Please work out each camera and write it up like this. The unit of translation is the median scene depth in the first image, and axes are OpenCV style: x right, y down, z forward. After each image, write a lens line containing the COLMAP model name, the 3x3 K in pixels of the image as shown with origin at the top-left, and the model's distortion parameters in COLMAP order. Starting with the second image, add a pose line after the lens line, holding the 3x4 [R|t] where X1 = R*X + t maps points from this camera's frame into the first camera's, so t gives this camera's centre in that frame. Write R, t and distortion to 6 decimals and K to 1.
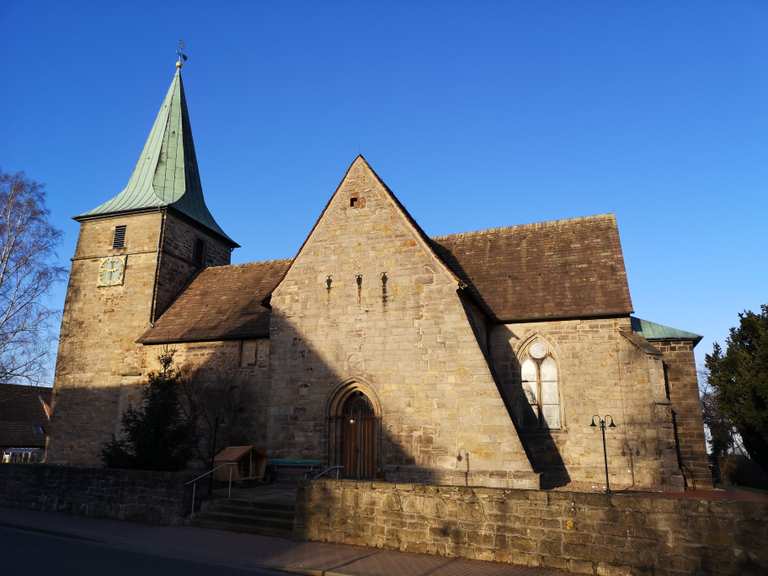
lens RADIAL K [[644.2, 0, 380.6], [0, 644.2, 280.7], [0, 0, 1]] dist [0.045203, -0.051638]
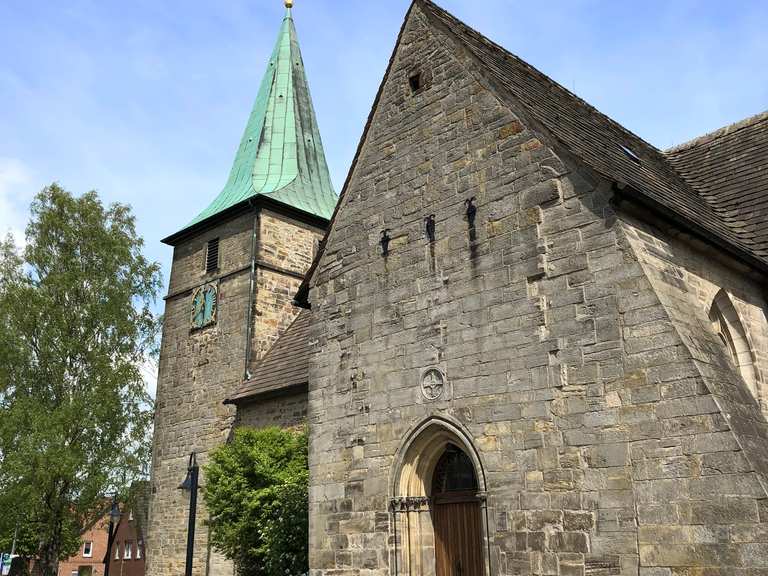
lens RADIAL K [[857.7, 0, 381.0], [0, 857.7, 281.2], [0, 0, 1]] dist [0.061668, 0.000000]
pose [[0.888006, -0.154154, -0.433223, 0.215953], [0.124125, 0.987518, -0.096961, 0.101912], [0.442763, 0.032328, 0.896056, 0.372721]]
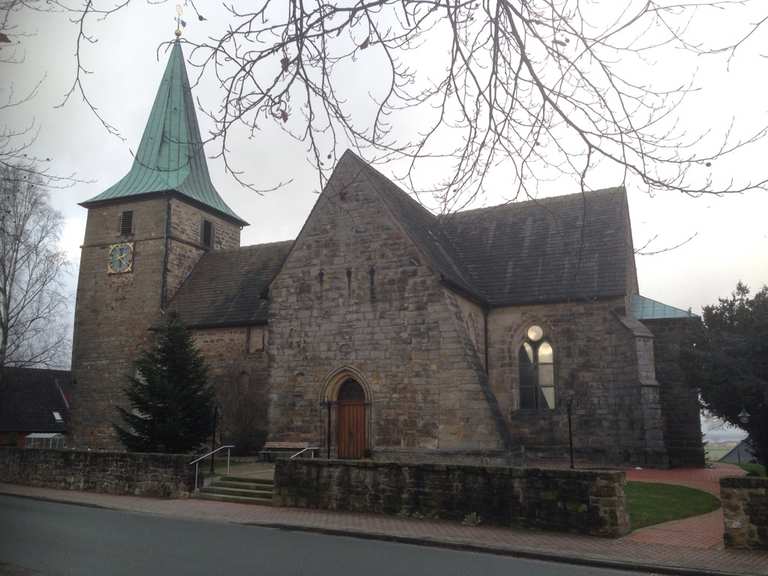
lens RADIAL K [[804.9, 0, 384.6], [0, 804.9, 281.9], [0, 0, 1]] dist [0.053761, 0.000000]
pose [[0.995796, -0.026876, -0.087565, 0.136860], [0.033363, 0.996738, 0.073483, -0.080069], [0.085304, -0.076095, 0.993445, -0.289991]]
